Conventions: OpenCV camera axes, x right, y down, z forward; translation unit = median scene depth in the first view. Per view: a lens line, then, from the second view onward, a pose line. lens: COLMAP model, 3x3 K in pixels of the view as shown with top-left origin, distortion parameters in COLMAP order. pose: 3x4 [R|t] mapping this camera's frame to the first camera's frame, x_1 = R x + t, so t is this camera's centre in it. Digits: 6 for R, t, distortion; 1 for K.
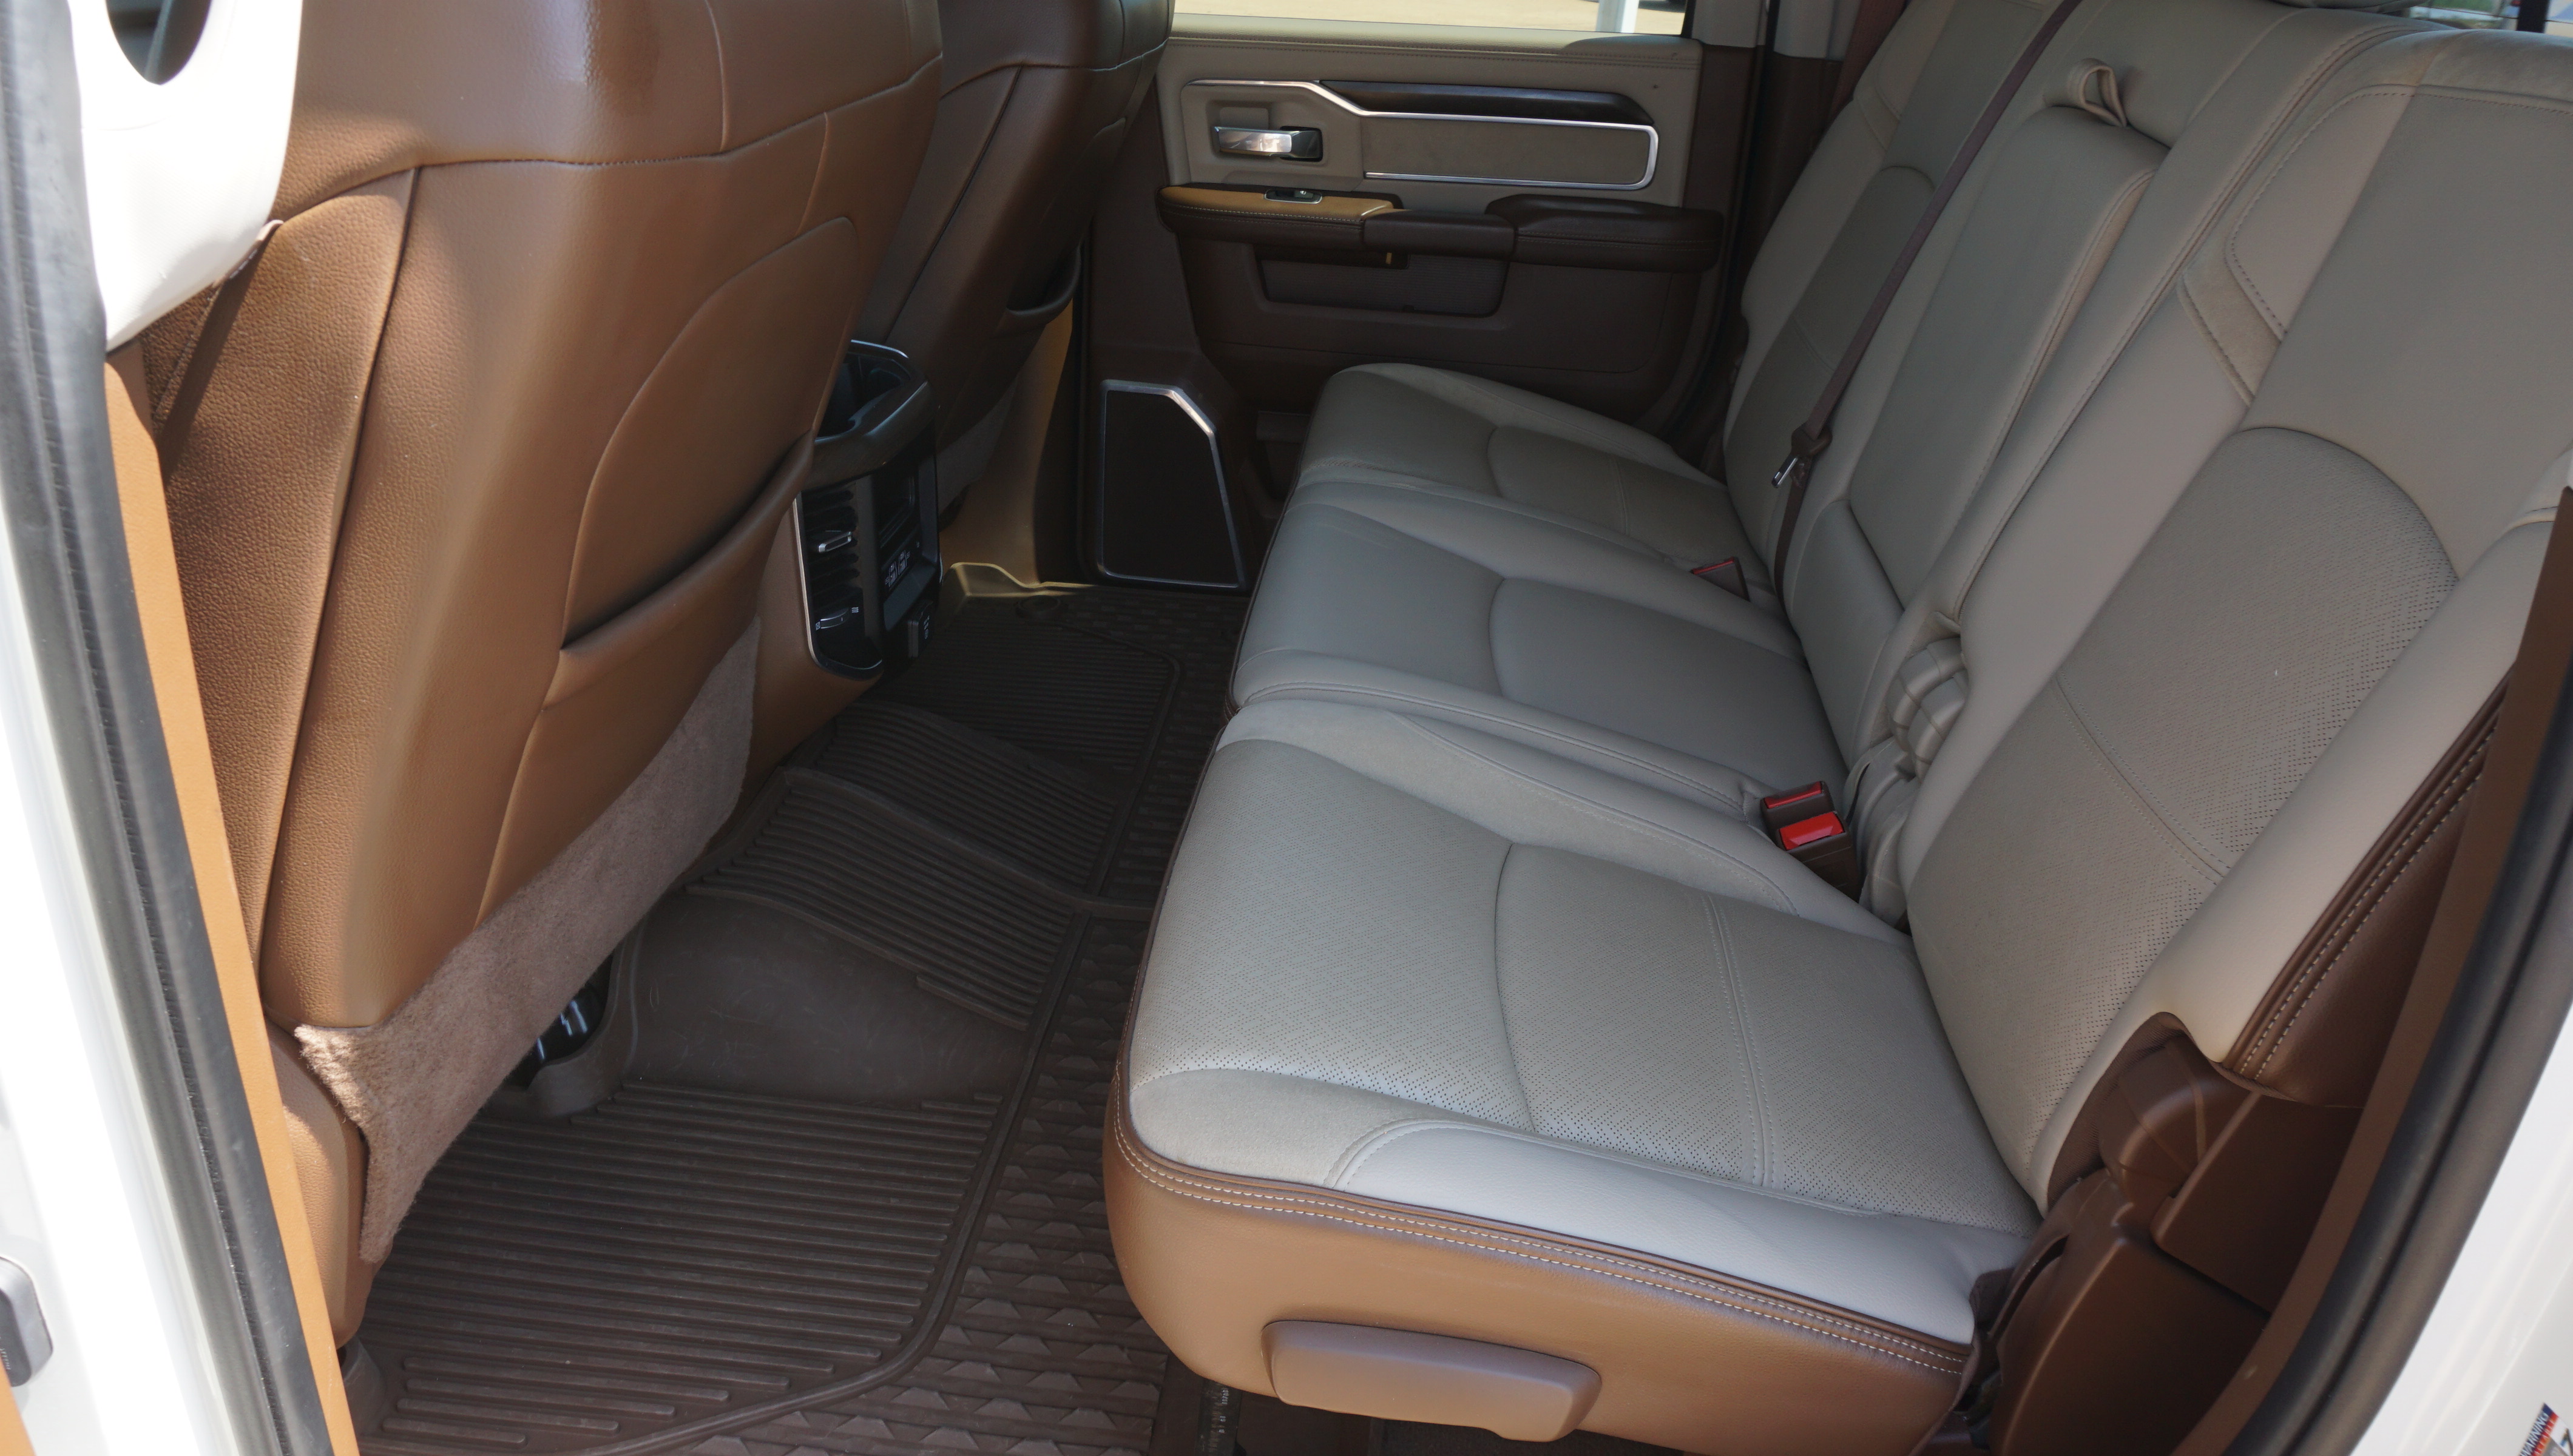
lens RADIAL K [[1740.8, 0, 1286.5], [0, 1740.8, 728.0], [0, 0, 1]] dist [-0.019288, -0.042091]
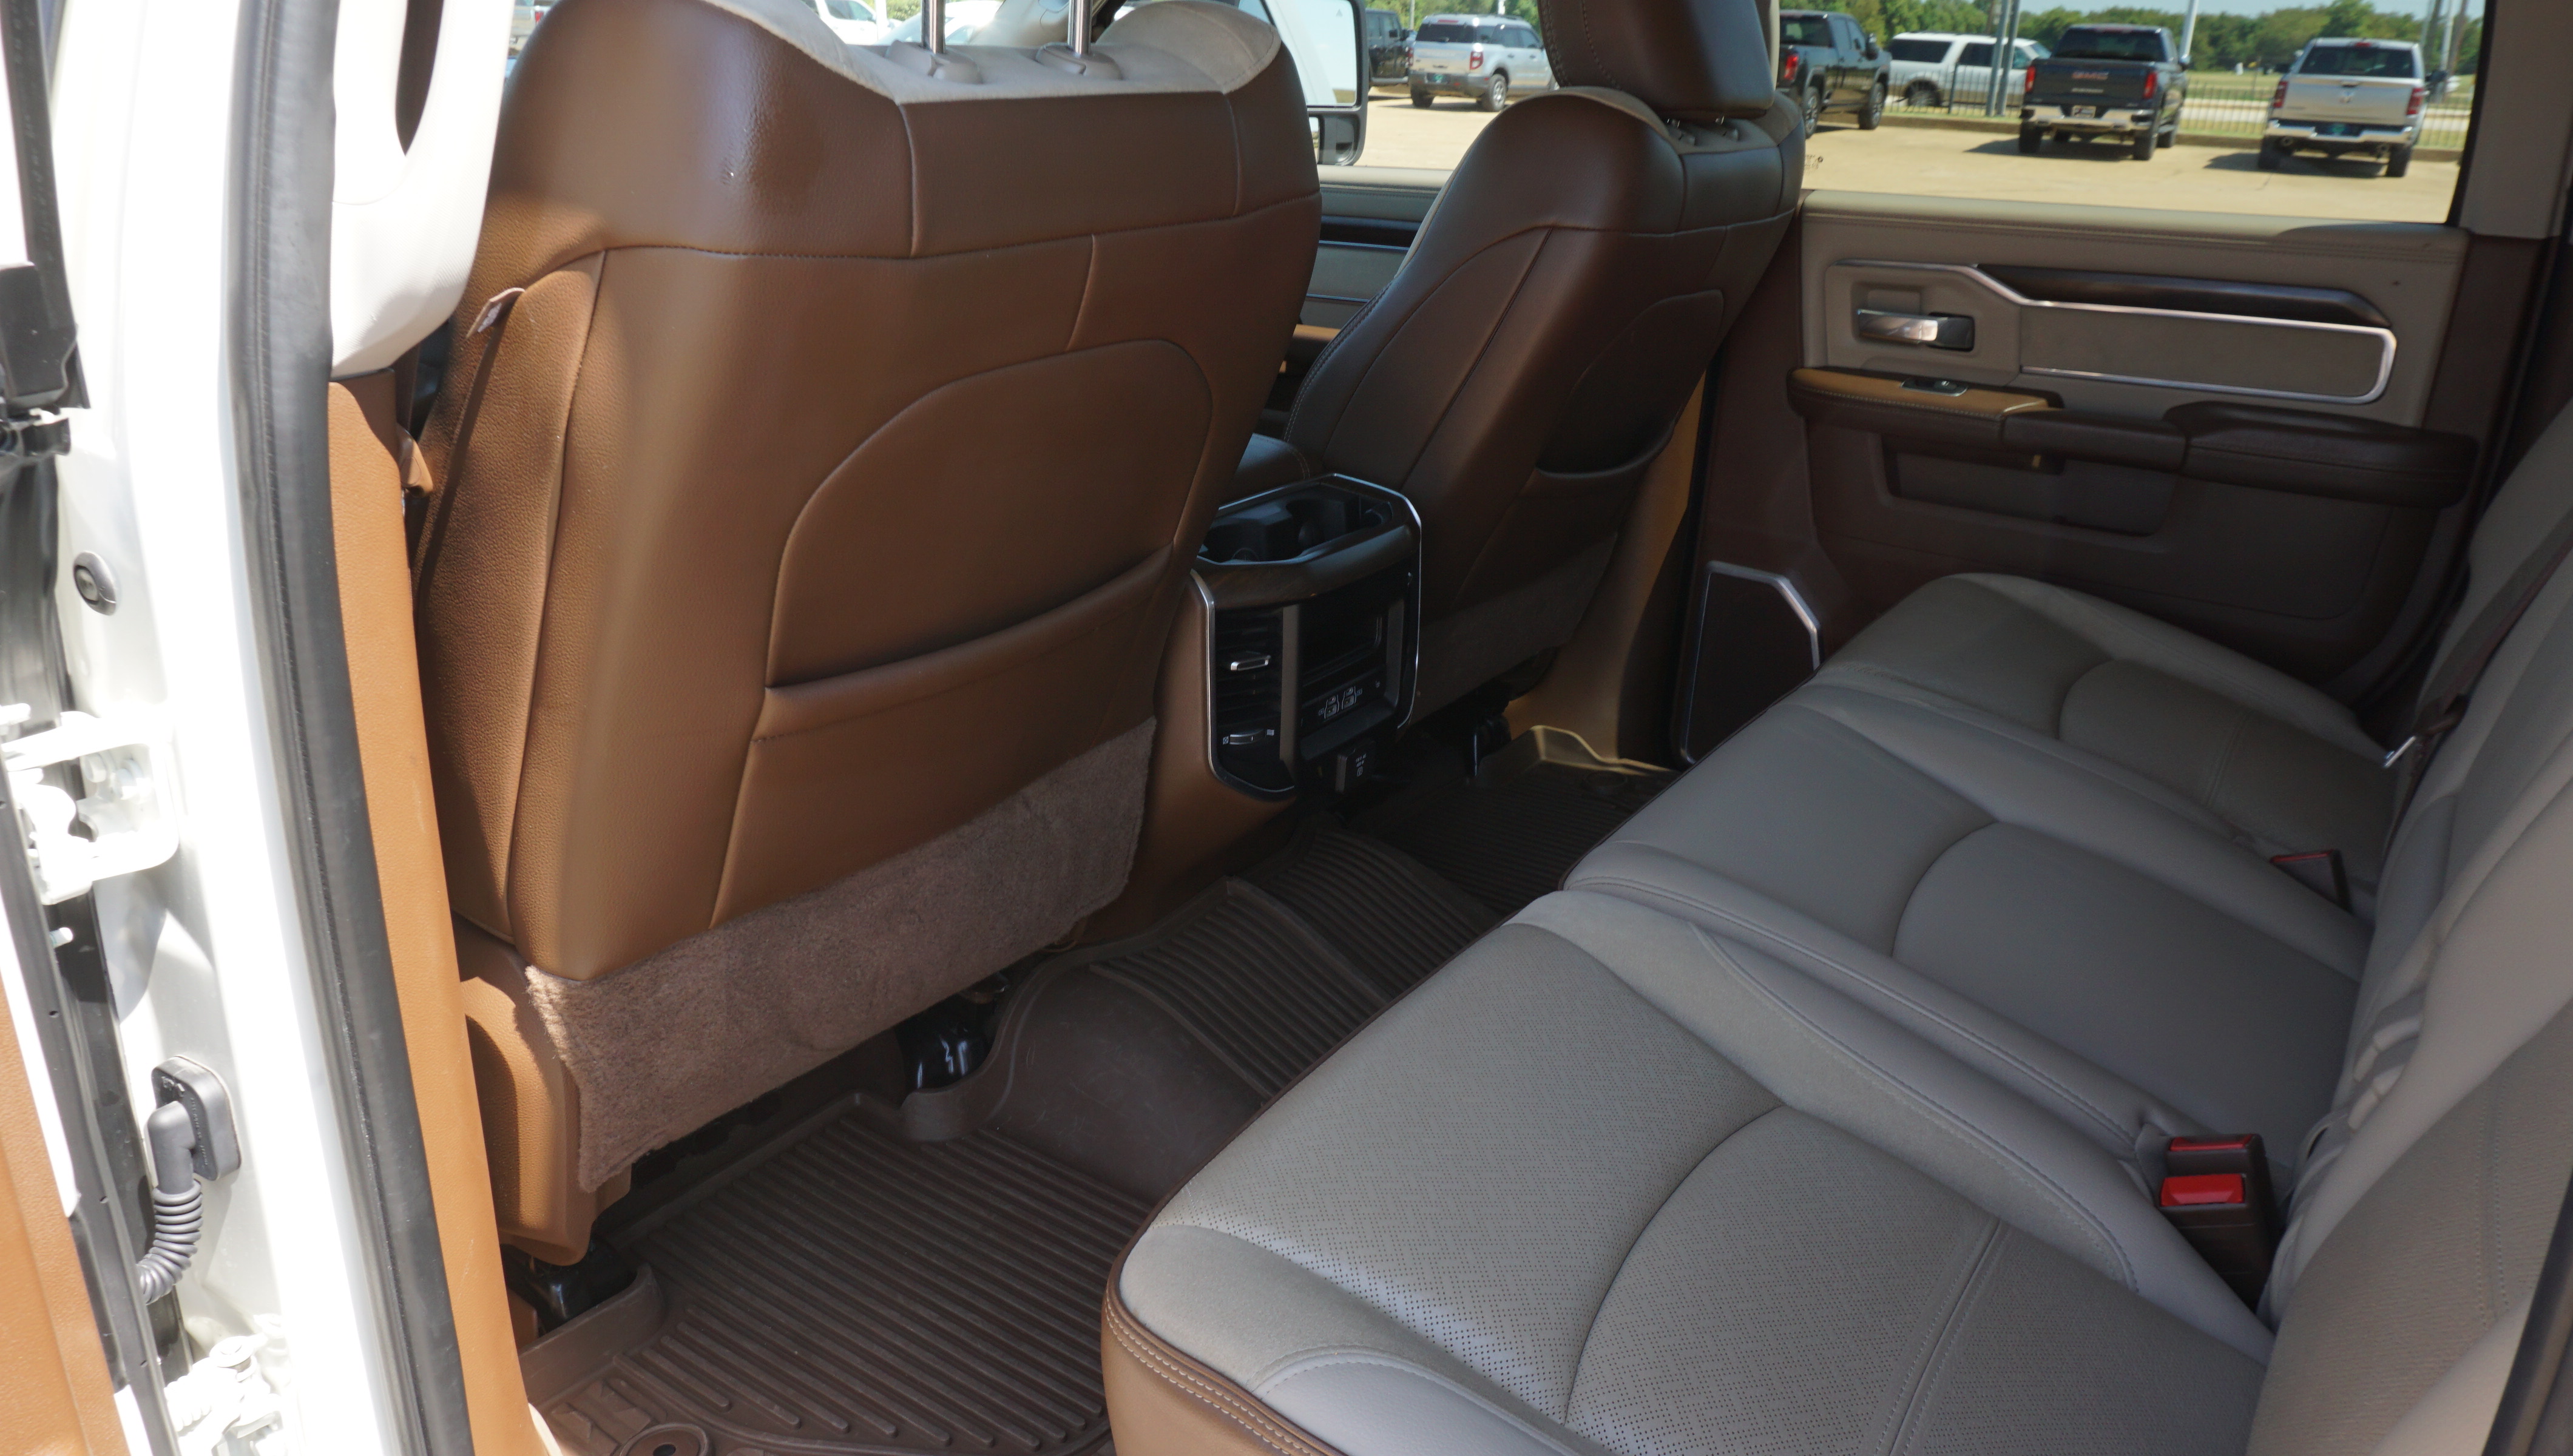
lens RADIAL K [[1743.7, 0, 1286.5], [0, 1743.7, 728.0], [0, 0, 1]] dist [-0.046561, 0.031116]
pose [[0.868409, 0.152102, -0.471943, 0.236245], [-0.201698, 0.977846, -0.055990, -0.014197], [0.452971, 0.143812, 0.879849, 0.096191]]
